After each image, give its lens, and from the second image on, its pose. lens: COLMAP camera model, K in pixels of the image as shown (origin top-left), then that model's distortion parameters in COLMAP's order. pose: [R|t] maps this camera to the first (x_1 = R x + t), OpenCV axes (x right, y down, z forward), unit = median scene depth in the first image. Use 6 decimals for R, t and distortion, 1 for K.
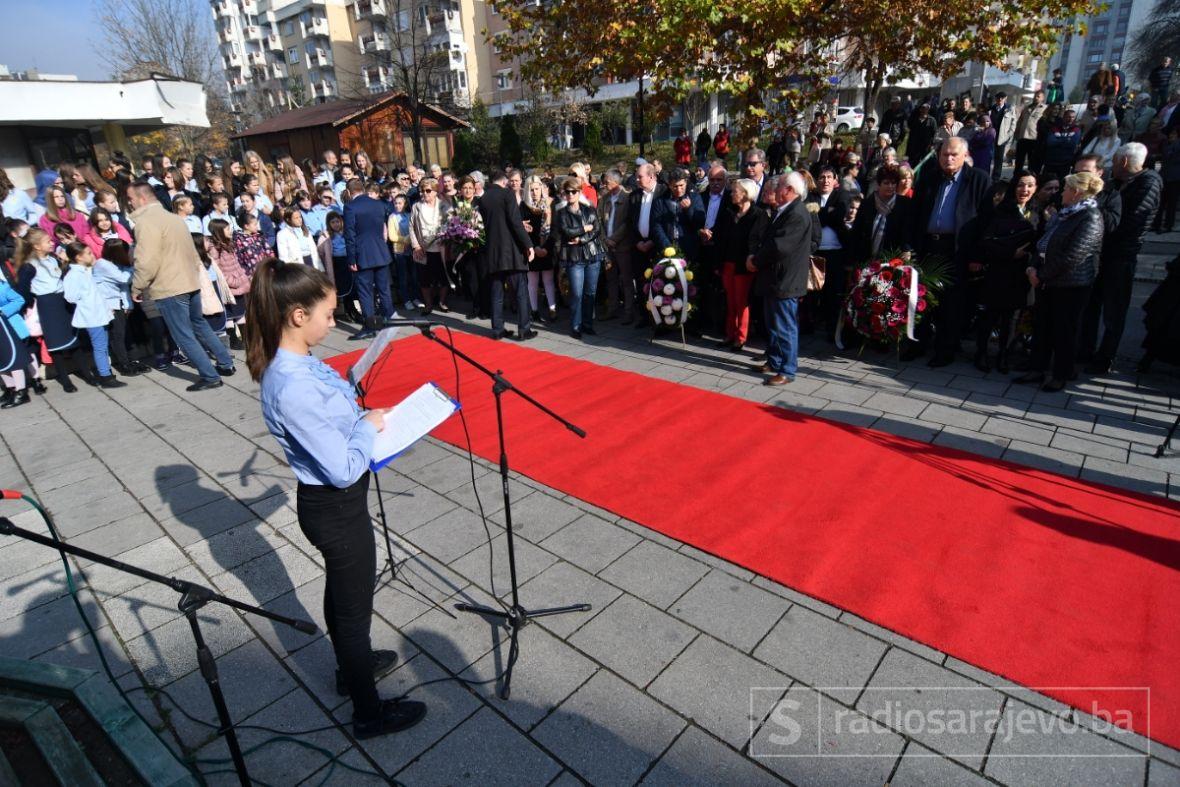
lens RADIAL K [[636.7, 0, 589.2], [0, 636.7, 396.3], [0, 0, 1]] dist [-0.001444, -0.000927]
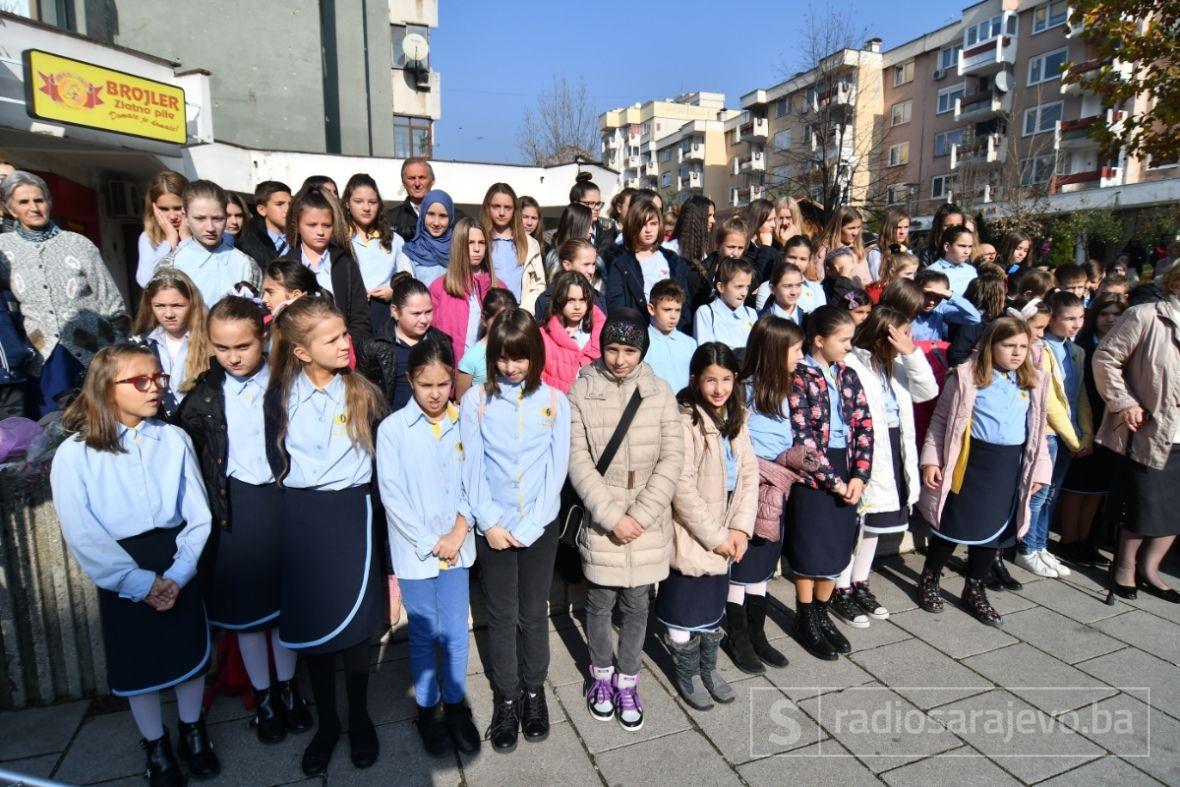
lens RADIAL K [[636.7, 0, 588.7], [0, 636.7, 391.3], [0, 0, 1]] dist [-0.001444, -0.000927]
pose [[0.894411, 0.108725, -0.433830, -0.097804], [-0.190193, 0.970386, -0.148920, -0.029709], [0.404791, 0.215707, 0.888602, 0.115520]]
